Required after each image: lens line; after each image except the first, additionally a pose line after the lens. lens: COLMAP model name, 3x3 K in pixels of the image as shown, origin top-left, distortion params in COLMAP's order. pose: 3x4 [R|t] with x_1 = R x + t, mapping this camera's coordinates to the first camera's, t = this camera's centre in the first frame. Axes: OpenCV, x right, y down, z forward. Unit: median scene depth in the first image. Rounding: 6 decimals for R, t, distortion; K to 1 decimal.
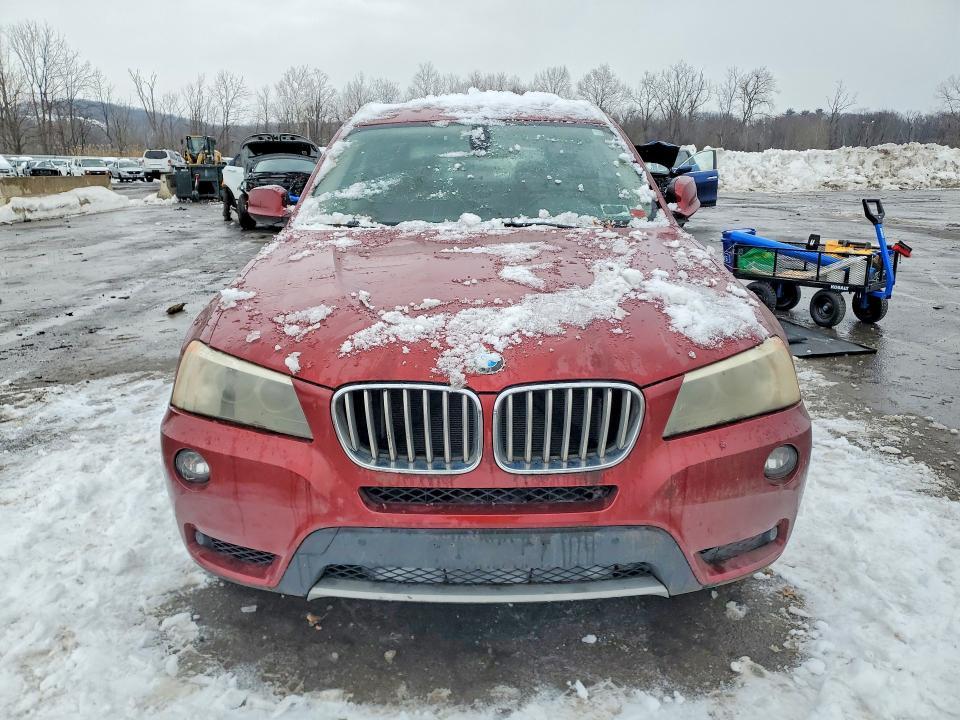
lens RADIAL K [[740.5, 0, 478.3], [0, 740.5, 358.0], [0, 0, 1]] dist [0.060460, -0.020405]
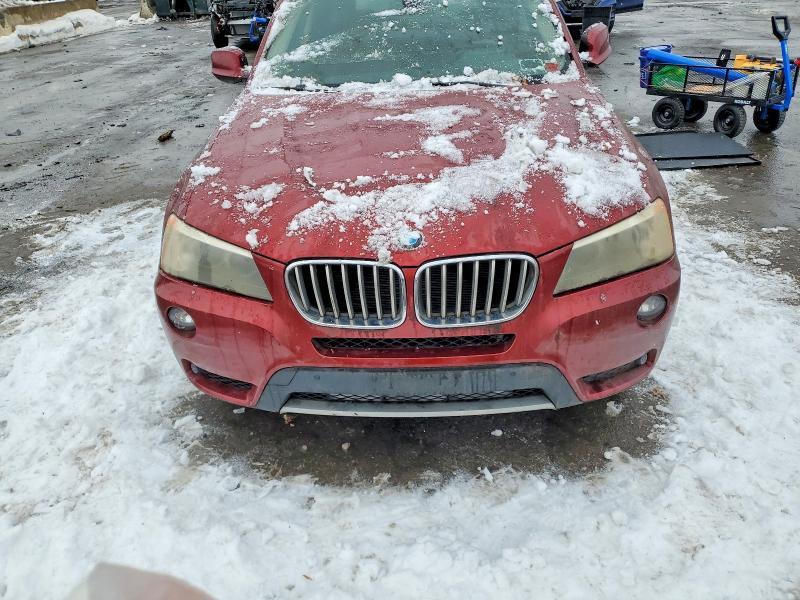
lens RADIAL K [[617.1, 0, 403.5], [0, 617.1, 297.4], [0, 0, 1]] dist [0.060460, -0.020405]
pose [[0.998849, -0.017086, -0.044825, 0.037071], [0.026864, 0.973387, 0.227585, -0.104262], [0.039743, -0.228528, 0.972726, -0.006592]]
